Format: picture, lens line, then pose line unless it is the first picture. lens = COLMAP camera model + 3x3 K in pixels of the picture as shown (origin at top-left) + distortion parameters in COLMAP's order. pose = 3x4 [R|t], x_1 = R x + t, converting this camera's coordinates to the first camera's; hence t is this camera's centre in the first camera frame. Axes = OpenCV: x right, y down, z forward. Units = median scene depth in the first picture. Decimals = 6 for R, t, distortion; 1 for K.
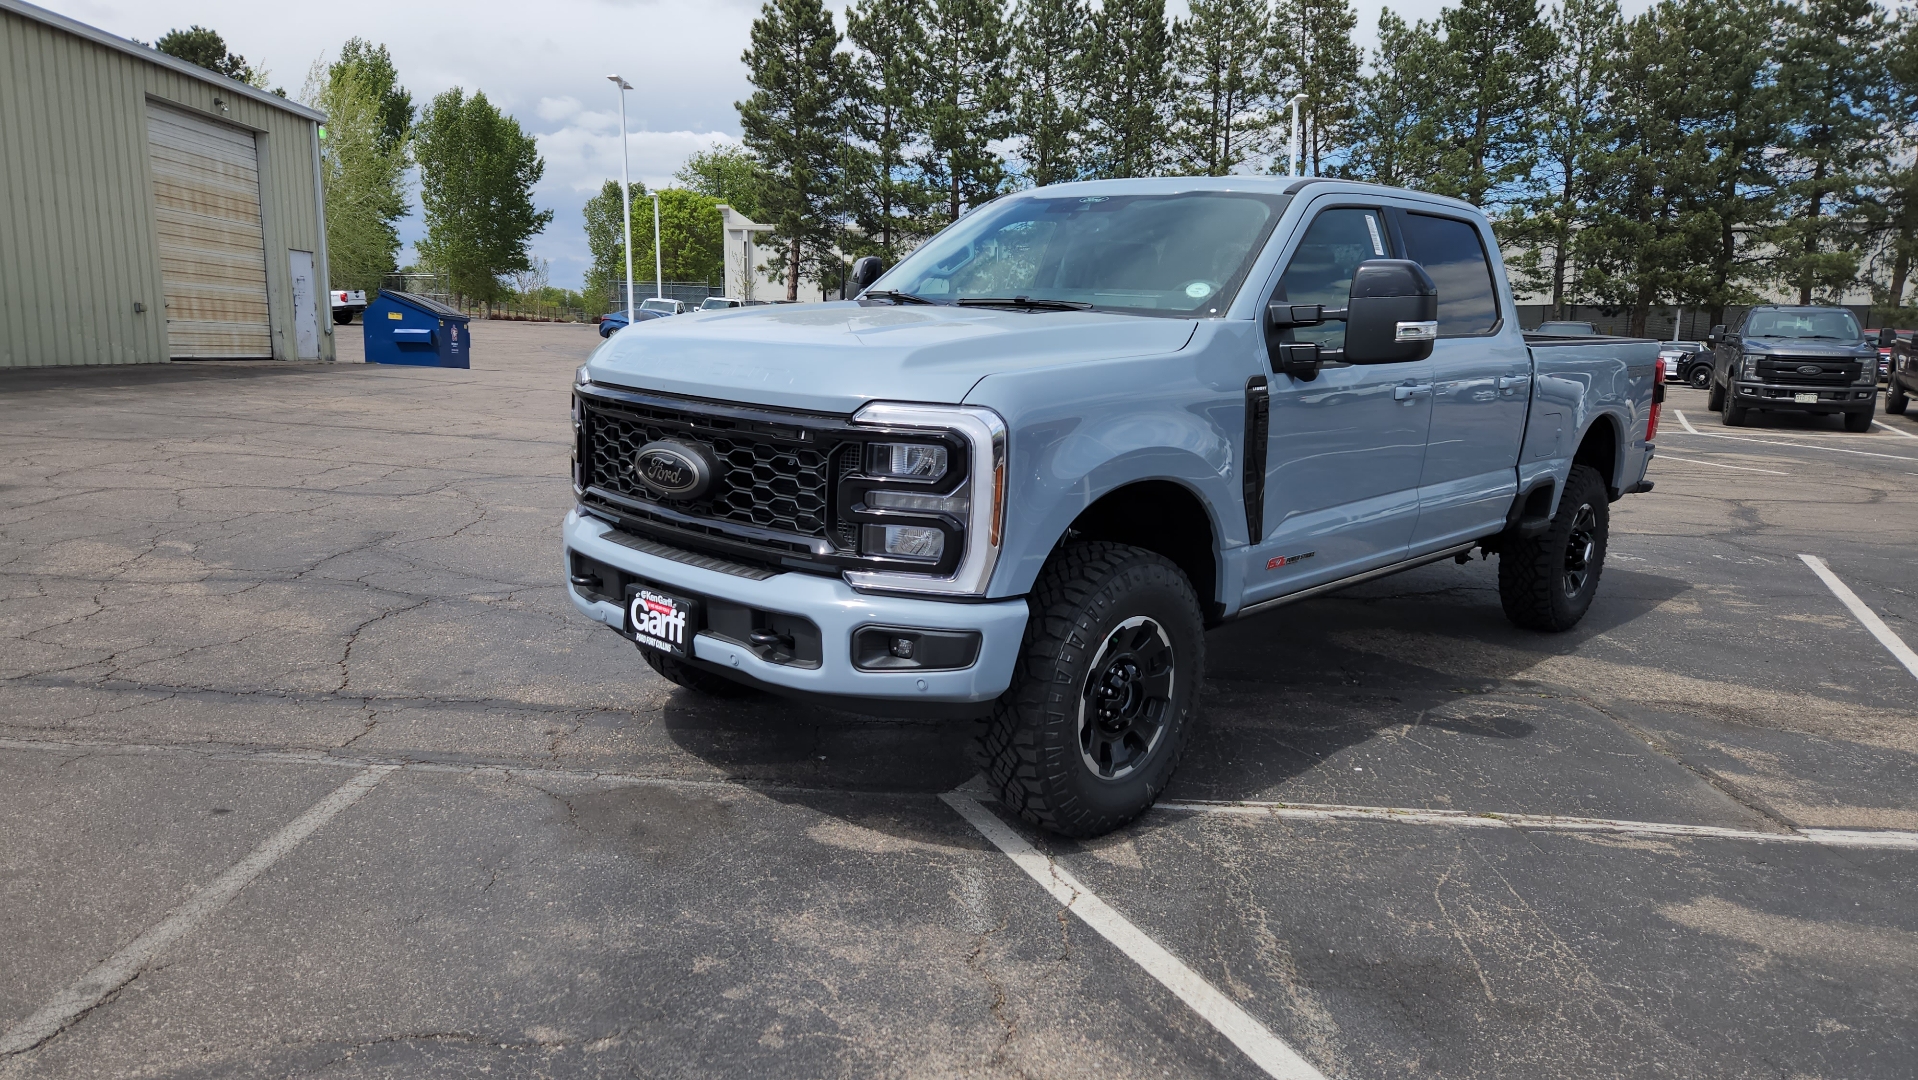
lens RADIAL K [[1280.1, 0, 919.9], [0, 1280.1, 552.5], [0, 0, 1]] dist [0.073814, -0.057684]
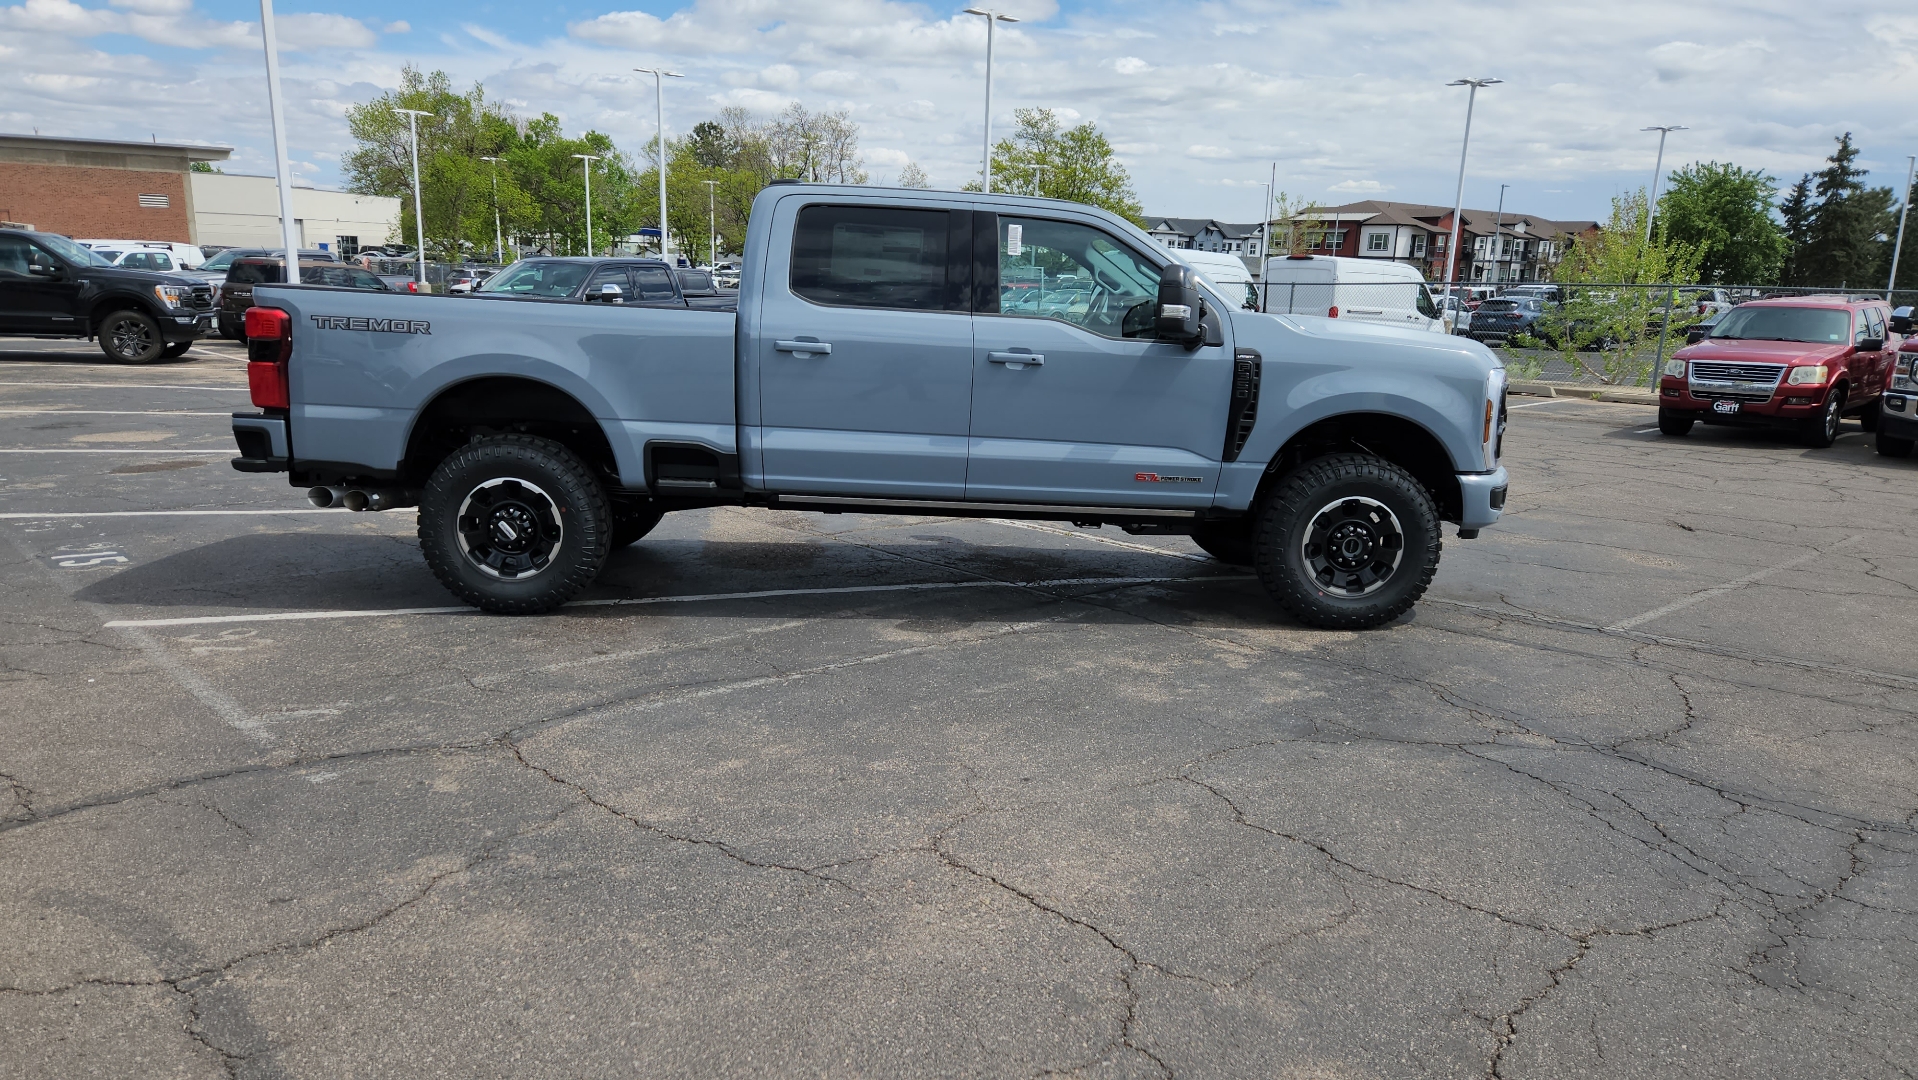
lens RADIAL K [[1280.1, 0, 940.5], [0, 1280.1, 552.1], [0, 0, 1]] dist [0.073814, -0.057684]
pose [[-0.709586, -0.188853, 0.678839, -0.194869], [0.072482, 0.938738, 0.336922, -0.113605], [-0.700881, 0.288279, -0.652427, 0.566418]]
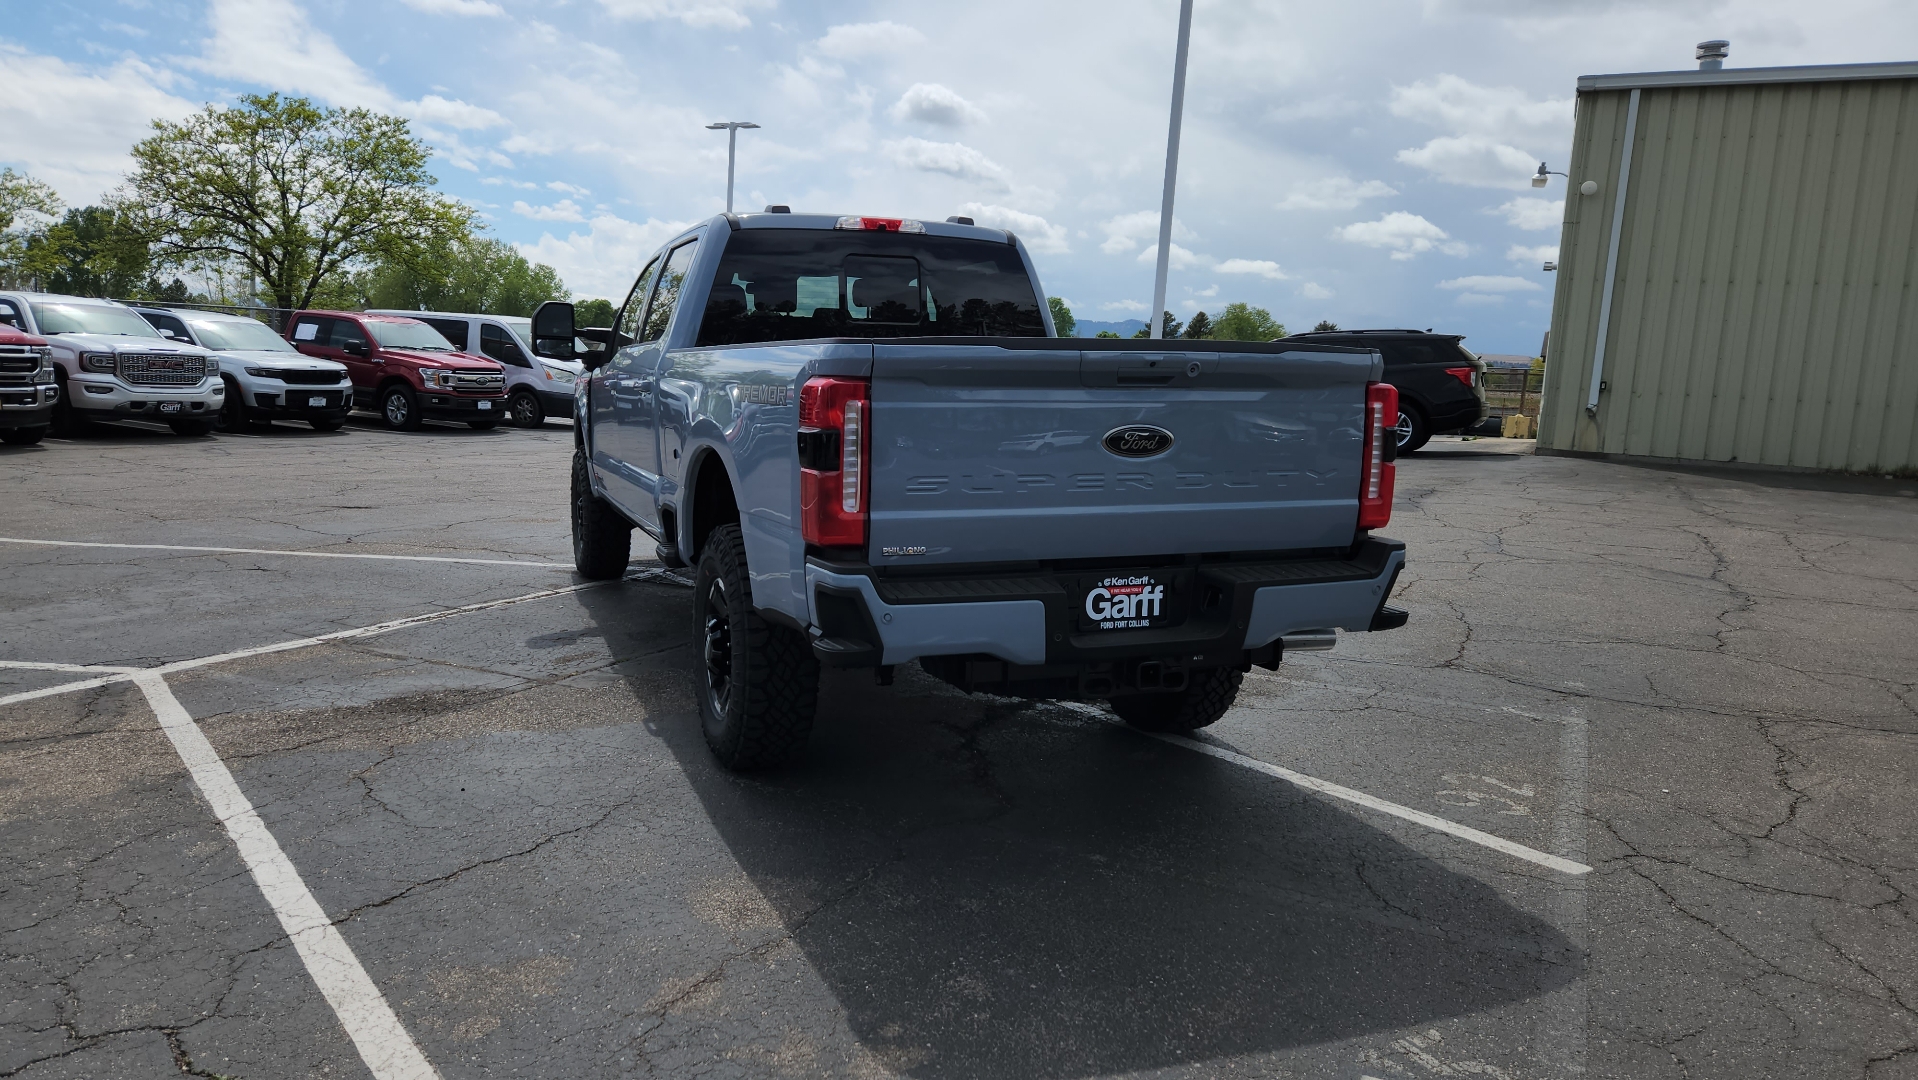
lens RADIAL K [[1280.1, 0, 924.2], [0, 1280.1, 512.7], [0, 0, 1]] dist [0.073814, -0.057684]
pose [[-0.422553, 0.055580, -0.904632, 0.384594], [-0.209600, 0.965068, 0.157197, -0.071533], [0.881769, 0.256035, -0.396143, 0.482043]]
